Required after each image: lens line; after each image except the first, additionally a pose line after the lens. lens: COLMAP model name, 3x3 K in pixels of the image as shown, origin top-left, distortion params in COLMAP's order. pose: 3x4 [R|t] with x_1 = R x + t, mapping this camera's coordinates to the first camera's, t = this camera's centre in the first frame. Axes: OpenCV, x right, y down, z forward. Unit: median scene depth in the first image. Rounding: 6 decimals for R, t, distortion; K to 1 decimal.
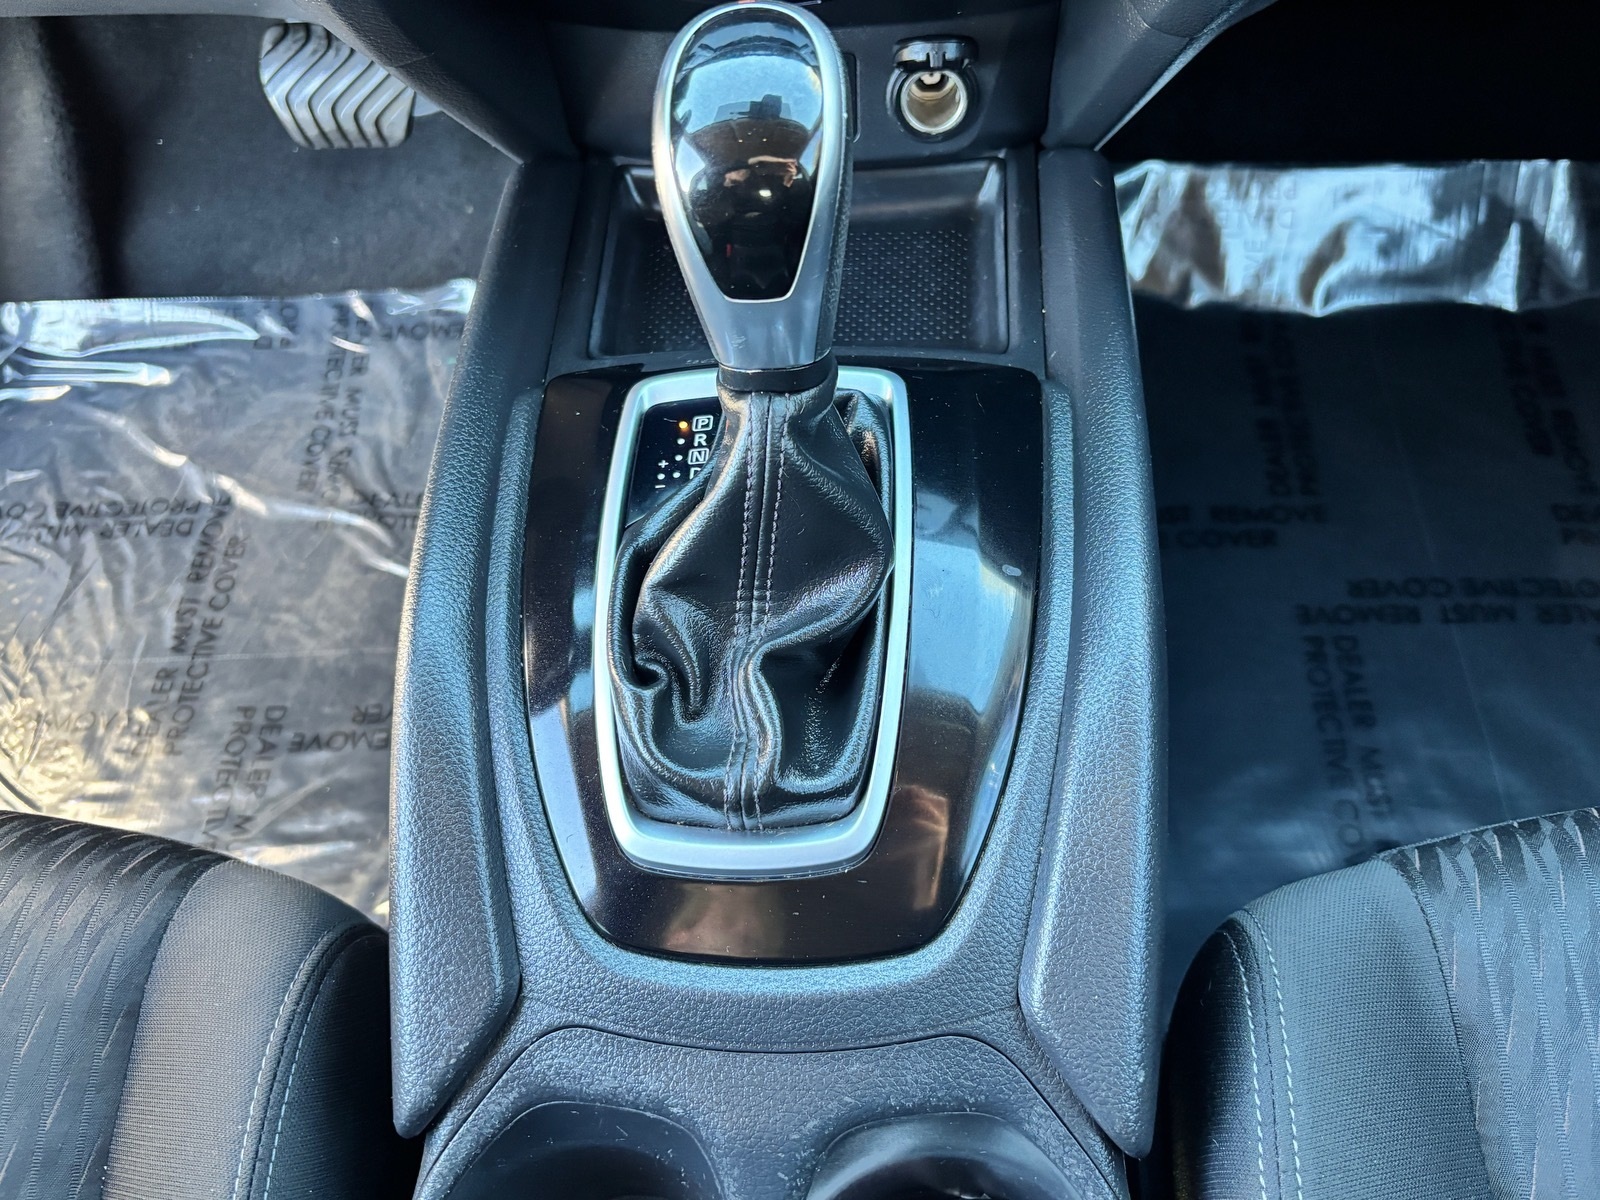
lens RADIAL K [[1346.8, 0, 788.9], [0, 1346.8, 615.8], [0, 0, 1]] dist [-0.015171, 0.005025]
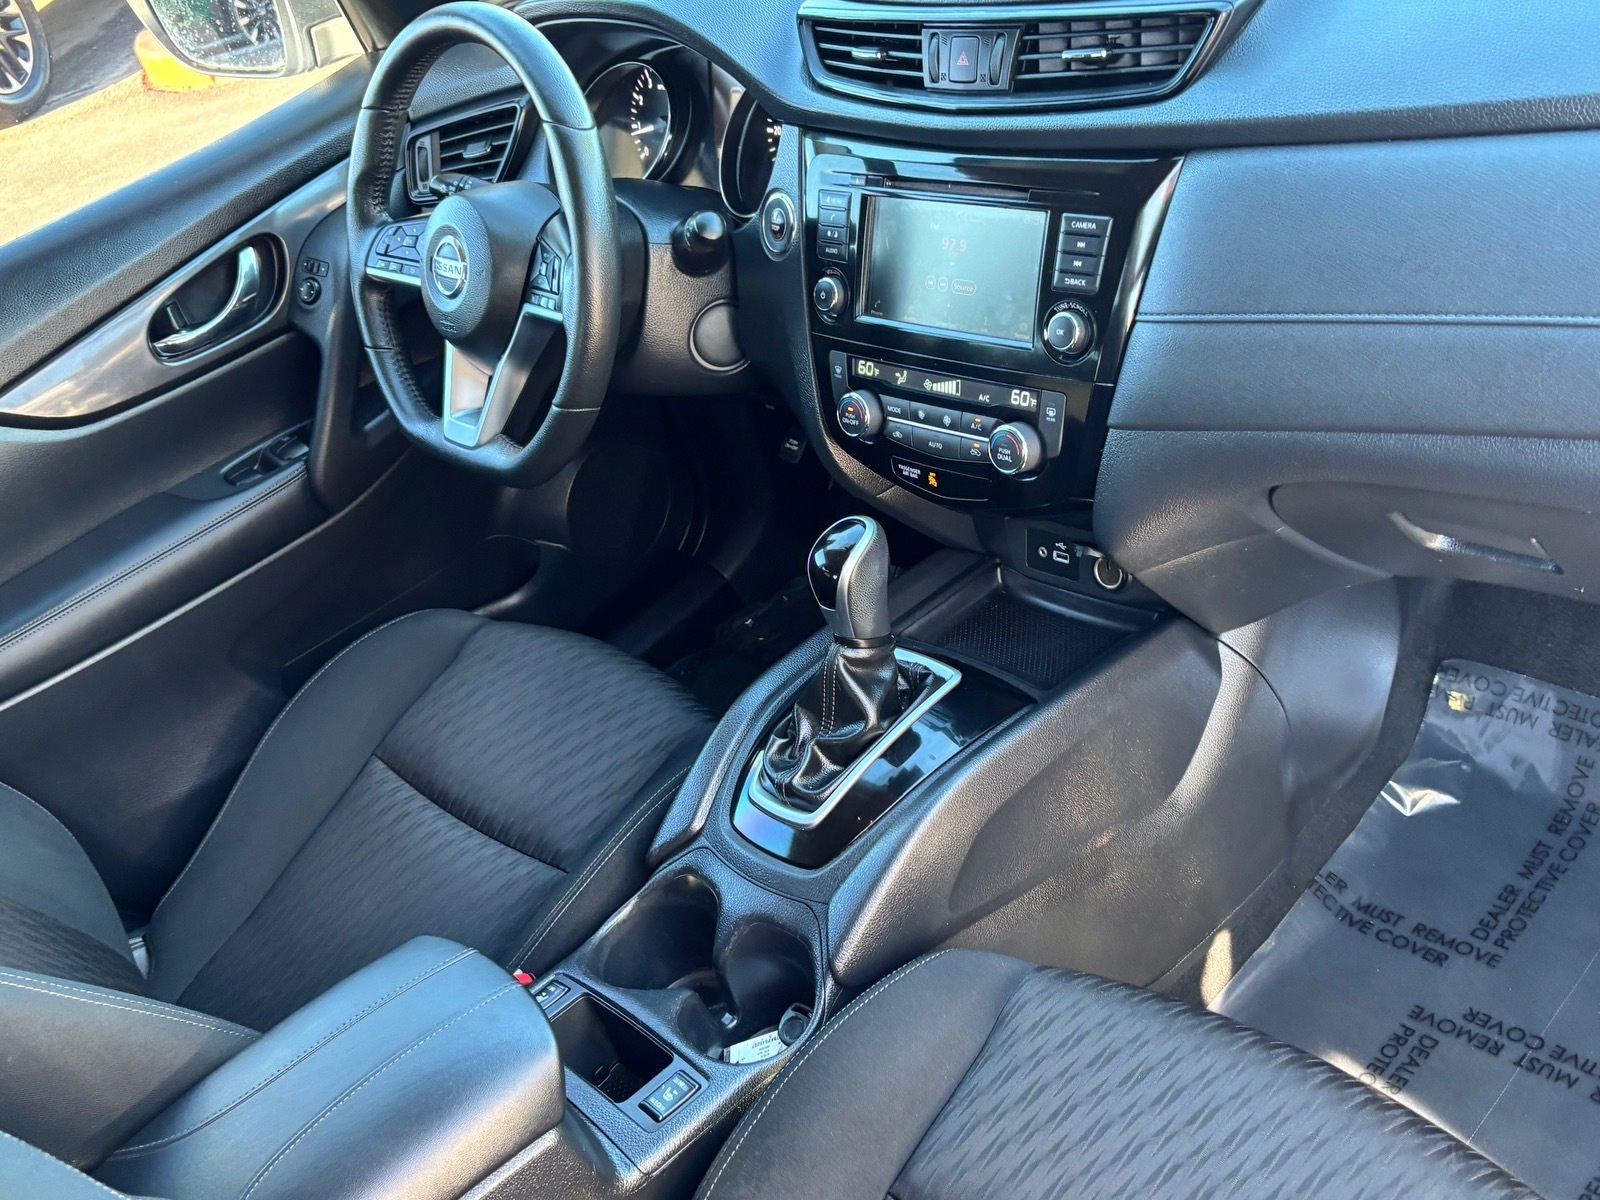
lens RADIAL K [[1579.2, 0, 786.2], [0, 1579.2, 620.3], [0, 0, 1]] dist [0.032693, 0.000000]
pose [[0.713853, 0.285311, -0.639540, 0.840959], [-0.425823, 0.901860, -0.072965, 0.029694], [0.555957, 0.324417, 0.765288, -0.661877]]
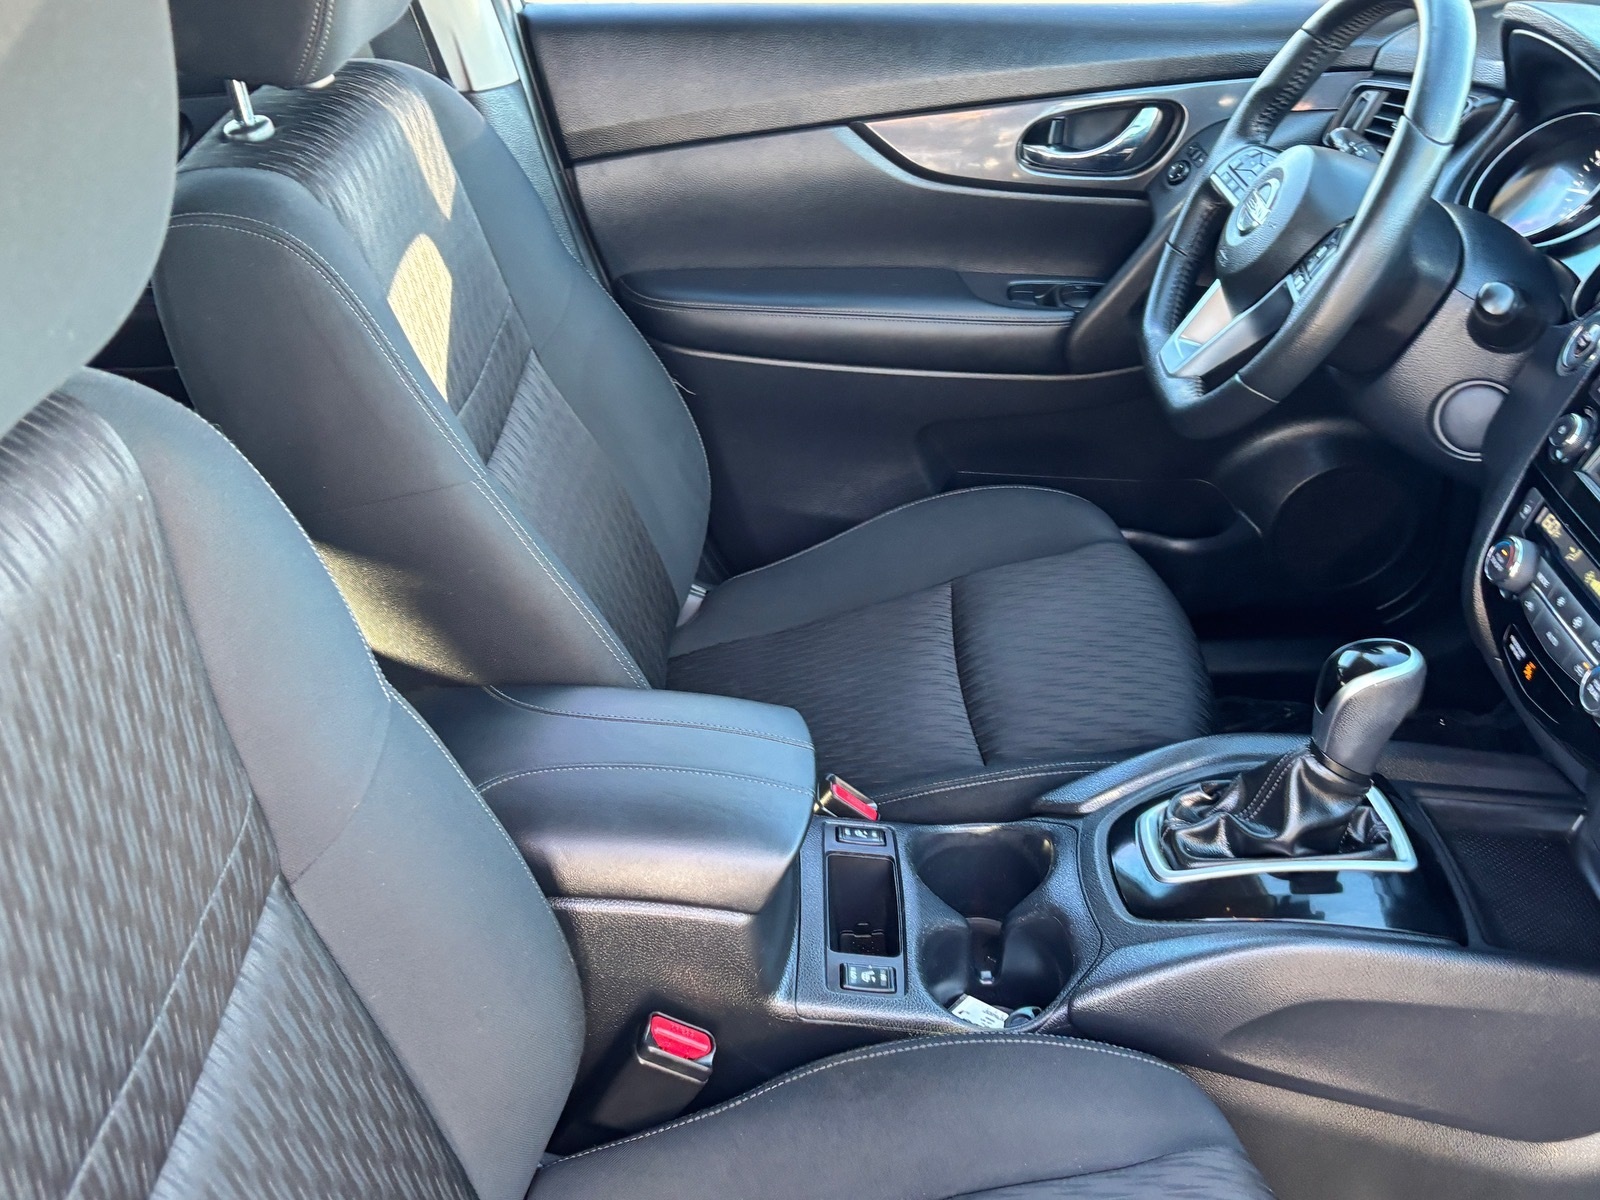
lens RADIAL K [[1579.2, 0, 784.3], [0, 1579.2, 608.7], [0, 0, 1]] dist [0.032693, 0.000000]
pose [[0.041310, 0.579347, -0.814033, 0.952910], [-0.838942, 0.462604, 0.286661, -0.135666], [0.542651, 0.671085, 0.505149, -0.519206]]
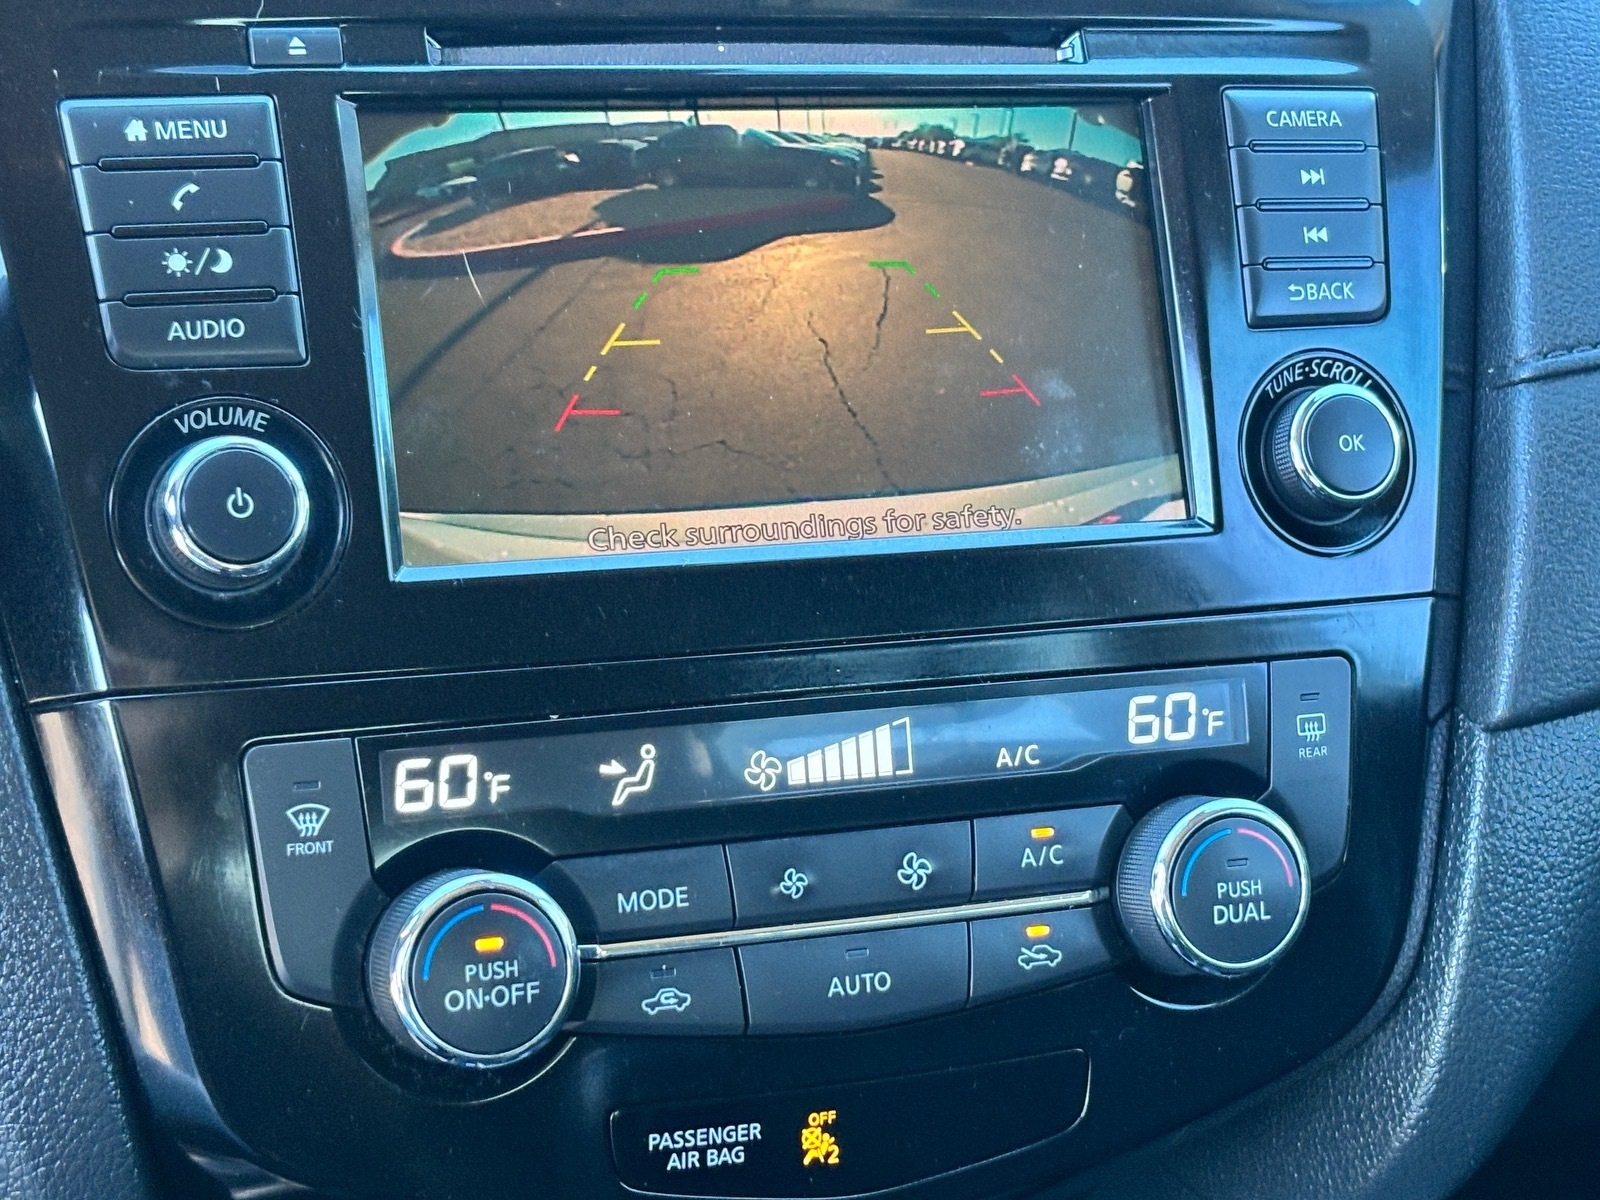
lens RADIAL K [[3221.4, 0, 794.0], [0, 3221.4, 627.3], [0, 0, 1]] dist [0.160090, 0.000000]
pose [[0.911288, -0.019293, 0.411317, -0.329015], [0.264039, 0.793883, -0.547752, 0.067633], [-0.315970, 0.607764, 0.728551, -0.148427]]
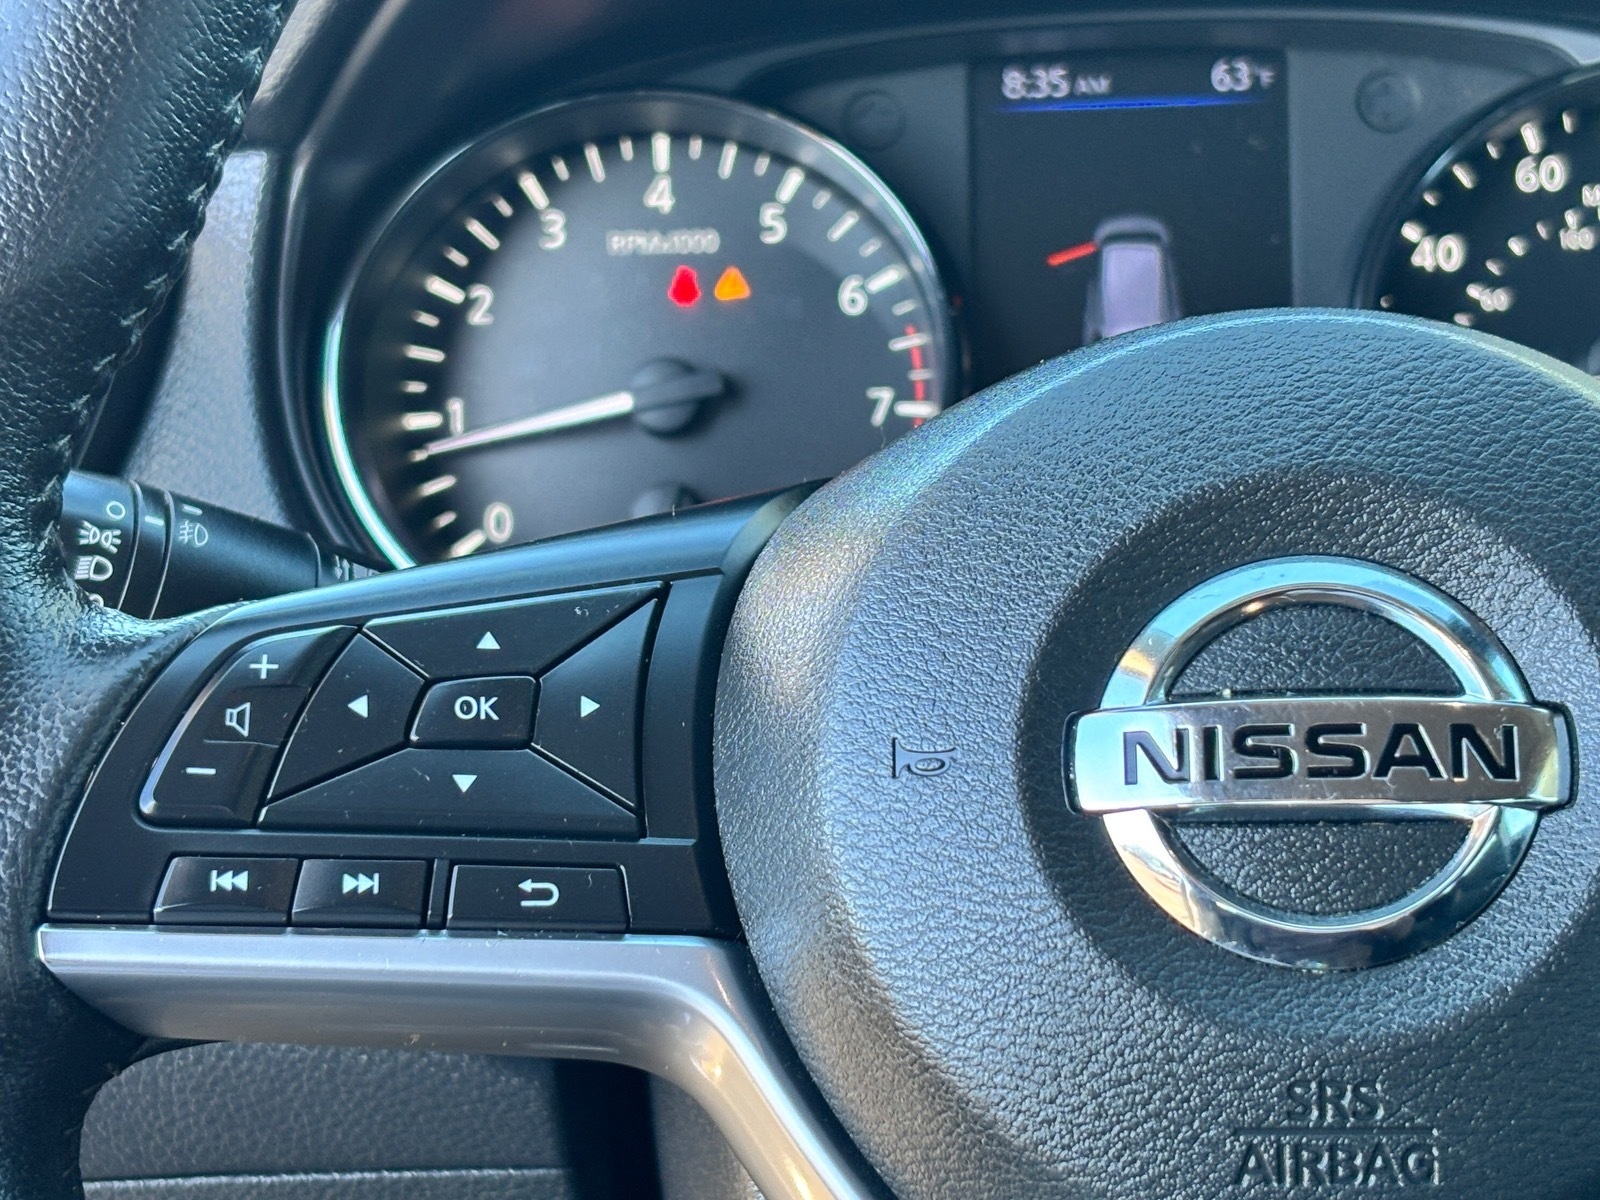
lens RADIAL K [[3296.4, 0, 739.6], [0, 3296.4, 630.6], [0, 0, 1]] dist [0.123918, 0.000000]
pose [[0.999562, 0.029318, 0.003978, -0.578681], [-0.019822, 0.763408, -0.645613, 0.040666], [-0.021965, 0.645251, 0.763655, -0.139871]]
